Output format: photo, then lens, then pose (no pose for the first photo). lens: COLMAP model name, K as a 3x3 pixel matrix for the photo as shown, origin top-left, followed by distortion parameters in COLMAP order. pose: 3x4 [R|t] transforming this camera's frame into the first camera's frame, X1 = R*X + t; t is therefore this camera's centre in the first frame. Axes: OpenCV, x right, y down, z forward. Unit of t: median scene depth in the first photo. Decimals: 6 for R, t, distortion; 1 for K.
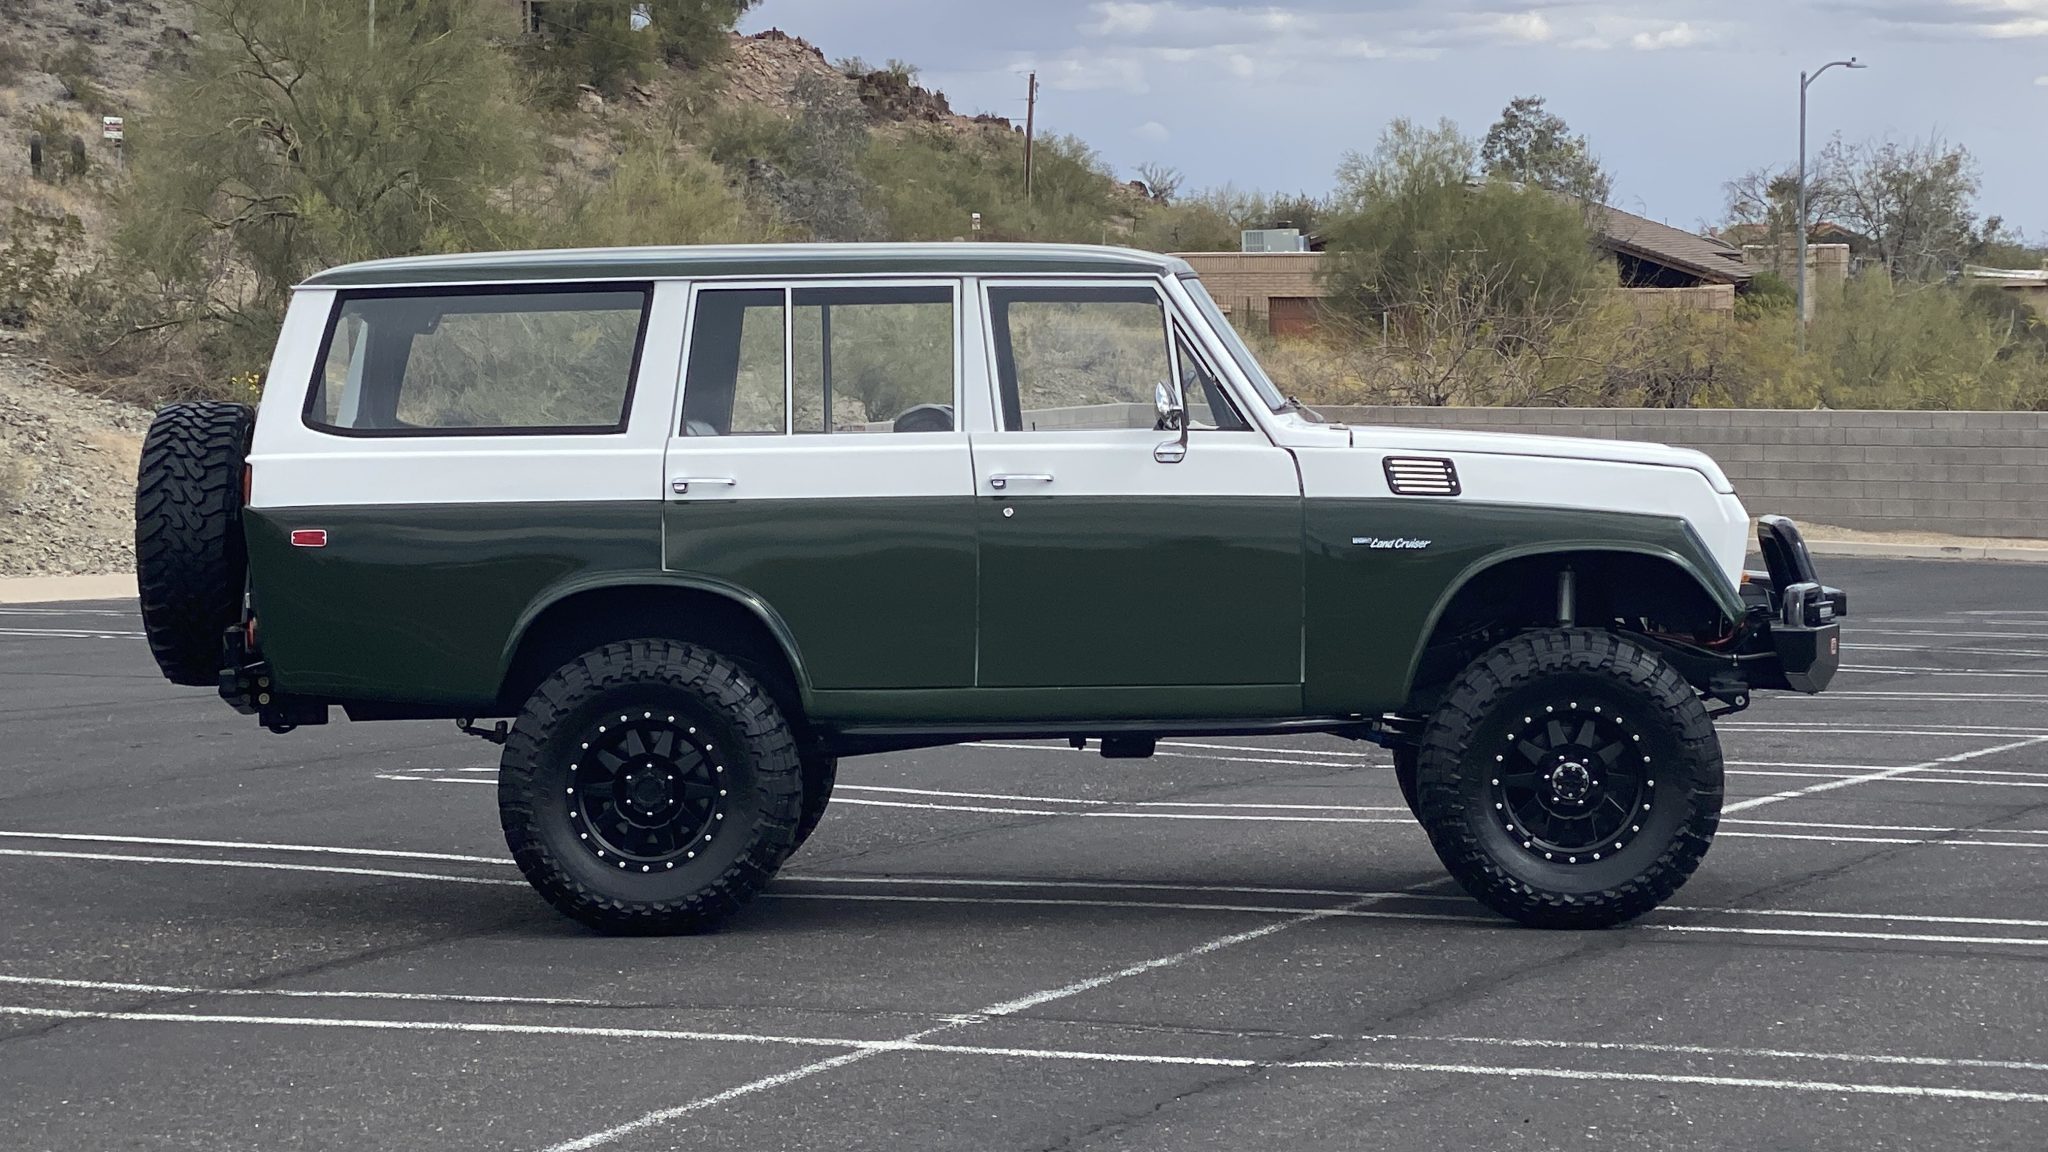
lens RADIAL K [[4788.5, 0, 1025.3], [0, 4788.5, 567.9], [0, 0, 1]] dist [0.067474, 0.000000]
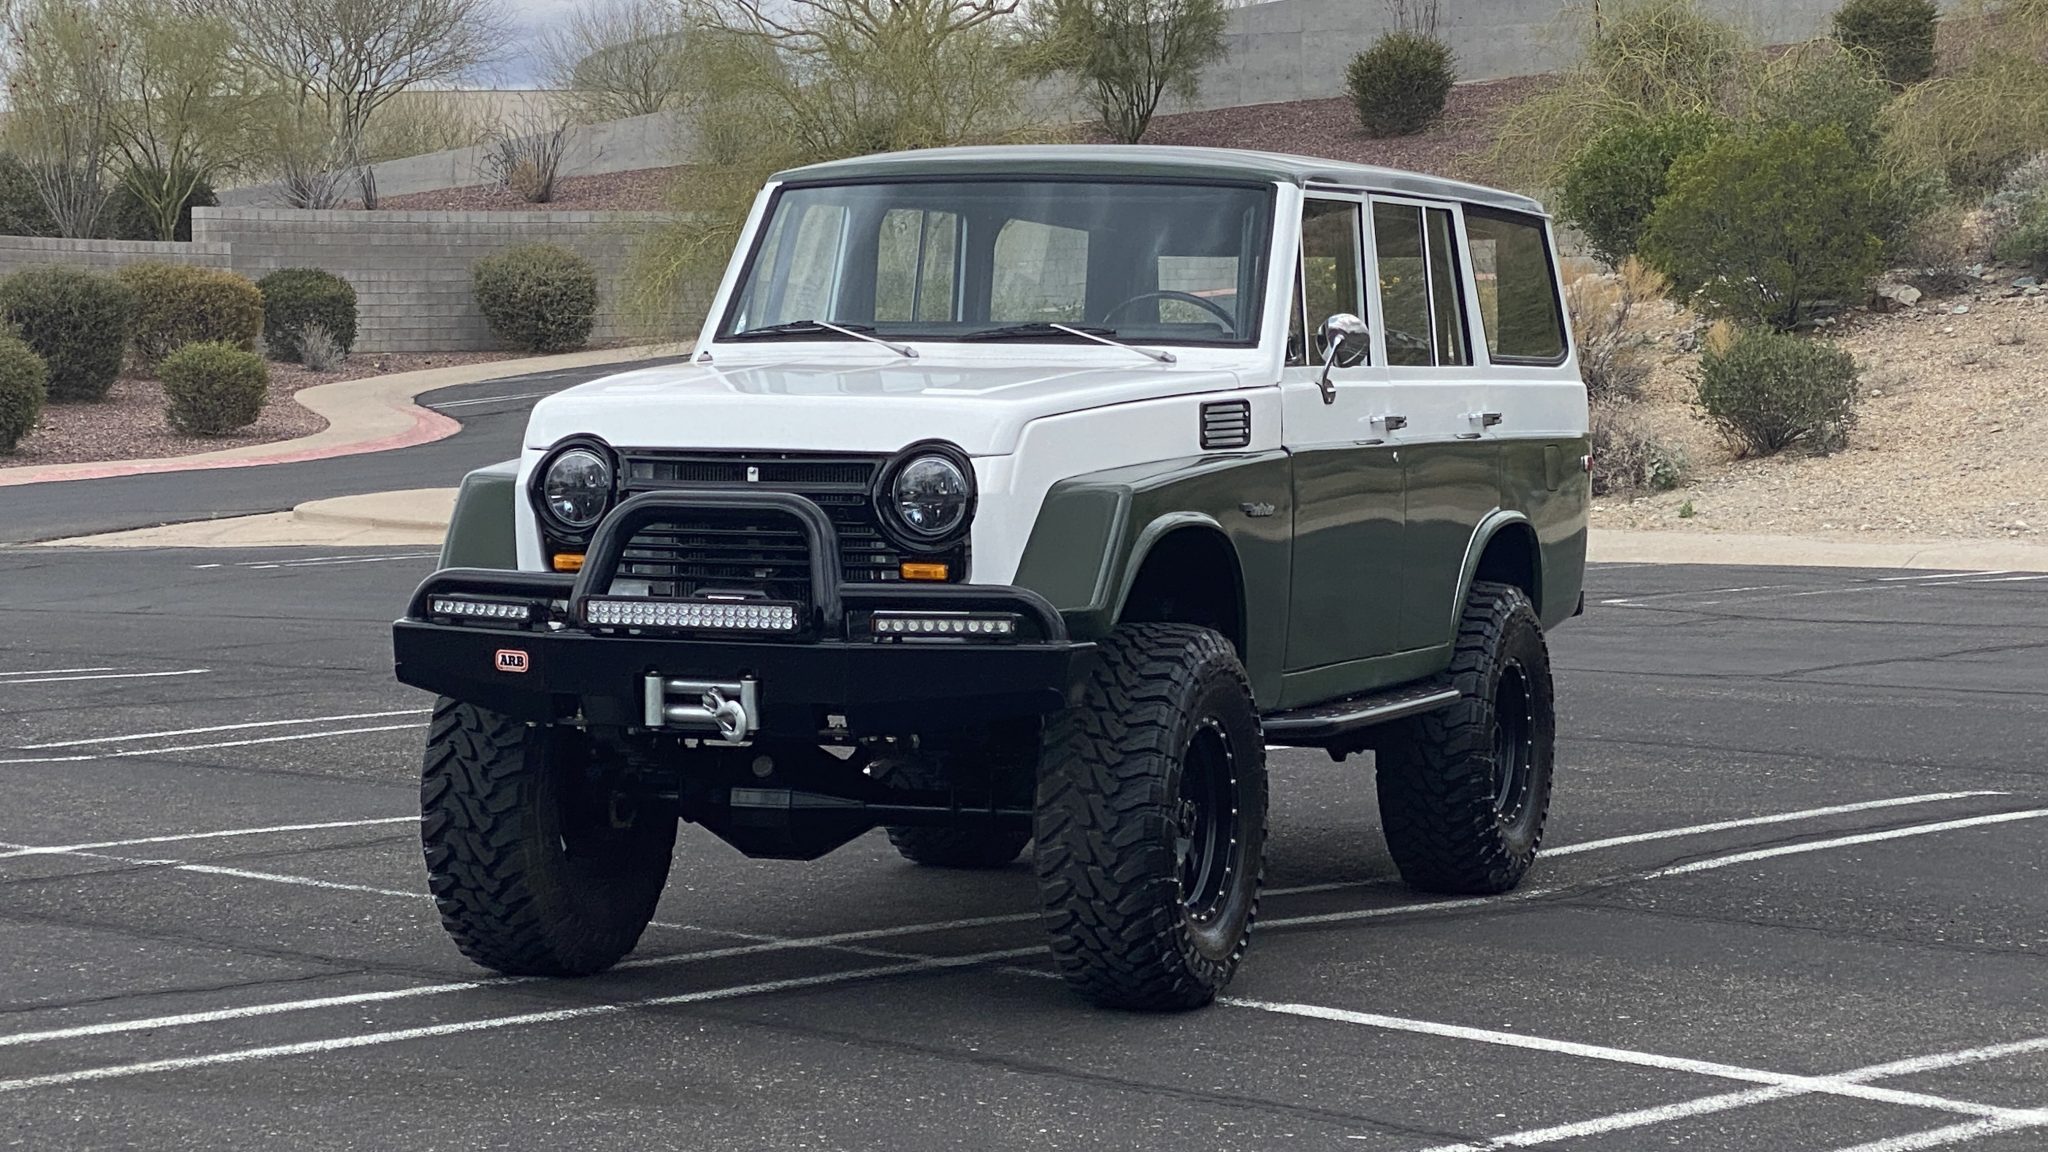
lens RADIAL K [[4788.5, 0, 1028.7], [0, 4788.5, 575.5], [0, 0, 1]] dist [0.067474, 0.000000]
pose [[-0.324765, 0.049441, -0.944502, 0.844194], [-0.045288, 0.996674, 0.067744, -0.048339], [0.944710, 0.064776, -0.321446, 1.262976]]
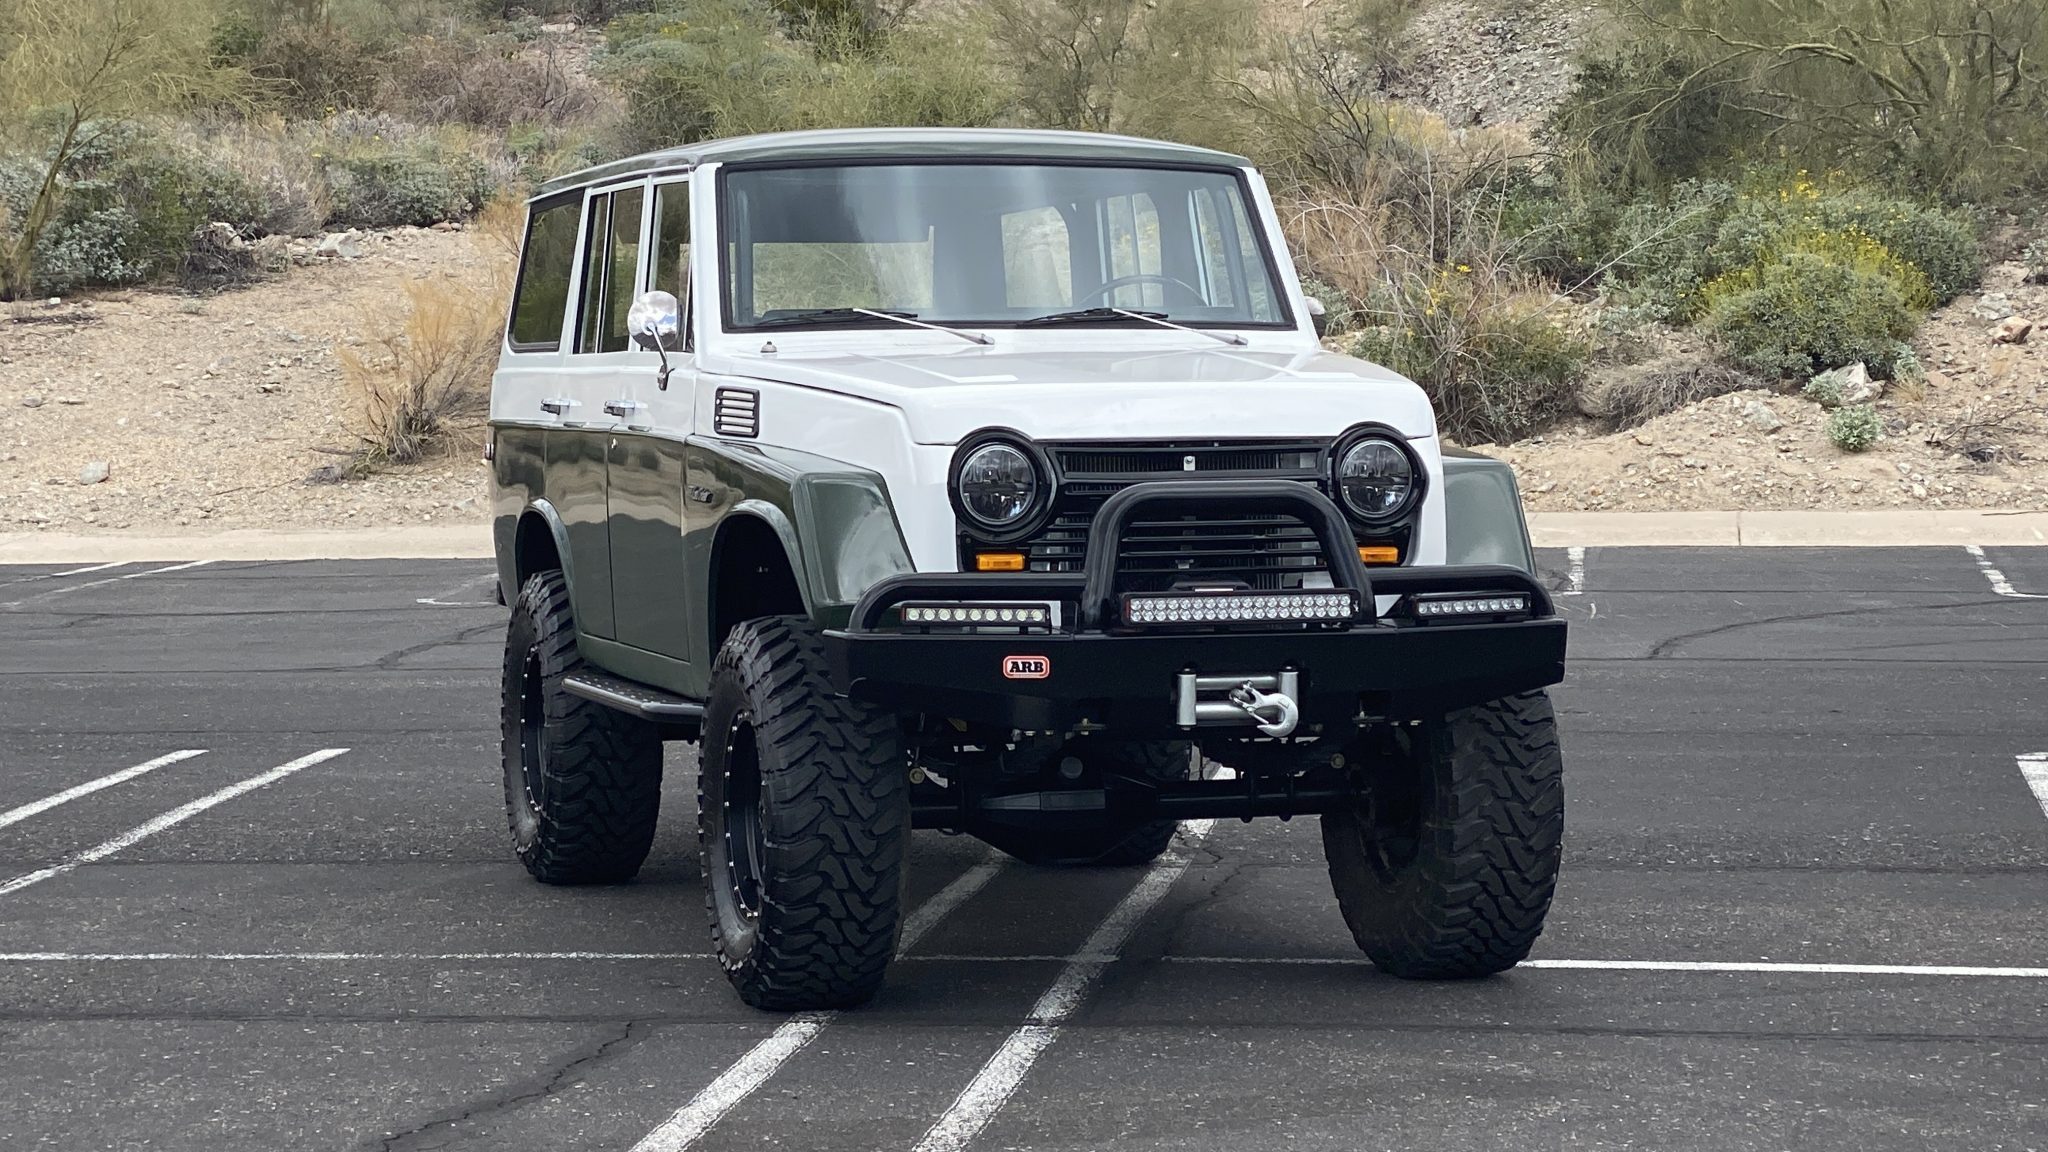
lens RADIAL K [[4788.5, 0, 1023.4], [0, 4788.5, 568.1], [0, 0, 1]] dist [0.067474, 0.000000]
pose [[0.301930, 0.050998, -0.951965, 0.839727], [-0.034307, 0.998503, 0.042610, -0.027437], [0.952712, 0.019794, 0.303228, 0.773230]]
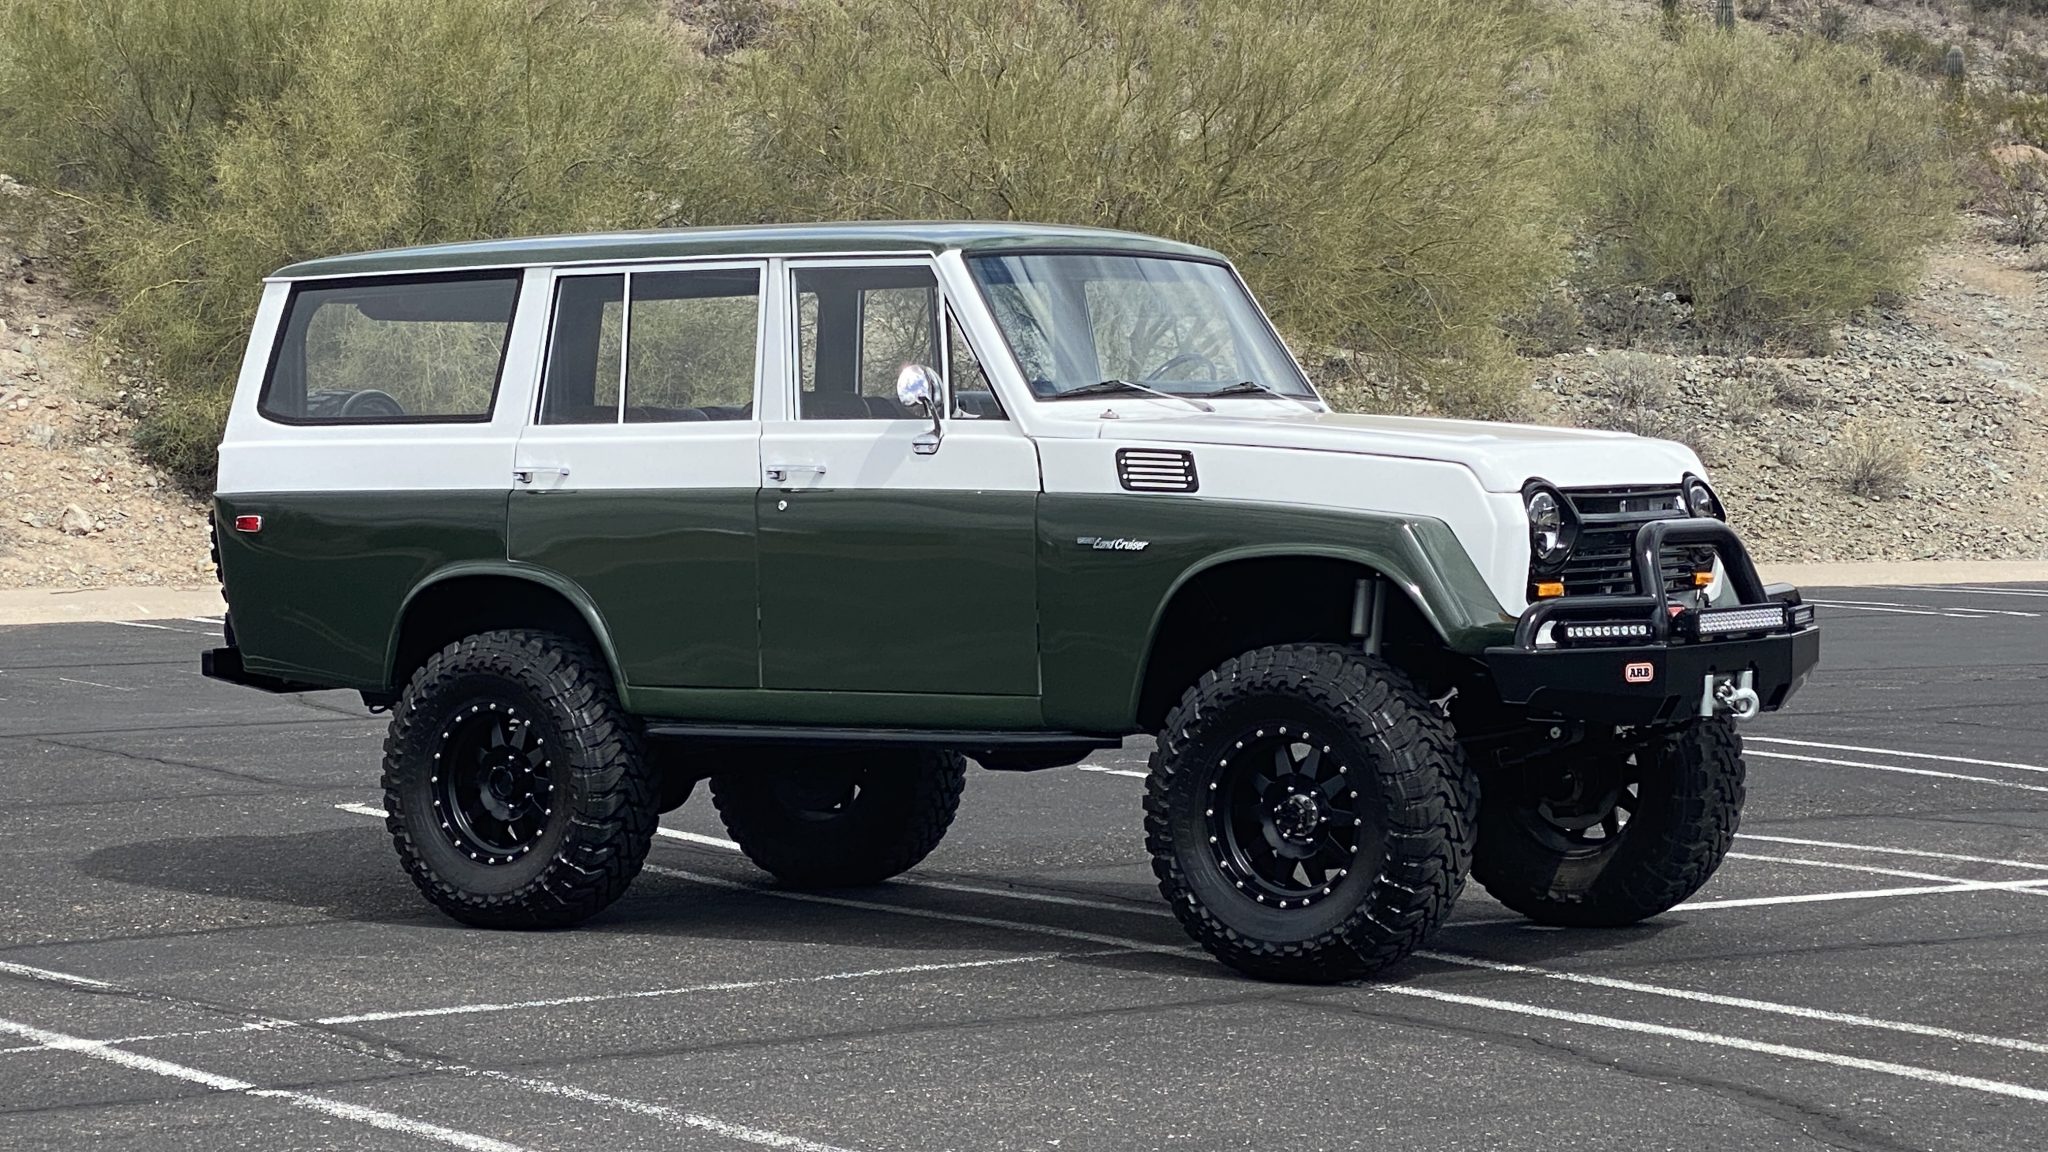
lens RADIAL K [[4788.5, 0, 1015.9], [0, 4788.5, 576.9], [0, 0, 1]] dist [0.067474, 0.000000]
pose [[0.834971, 0.018749, -0.549975, 0.555571], [-0.020196, 0.999790, 0.003421, -0.001594], [0.549924, 0.008251, 0.835174, 0.232162]]
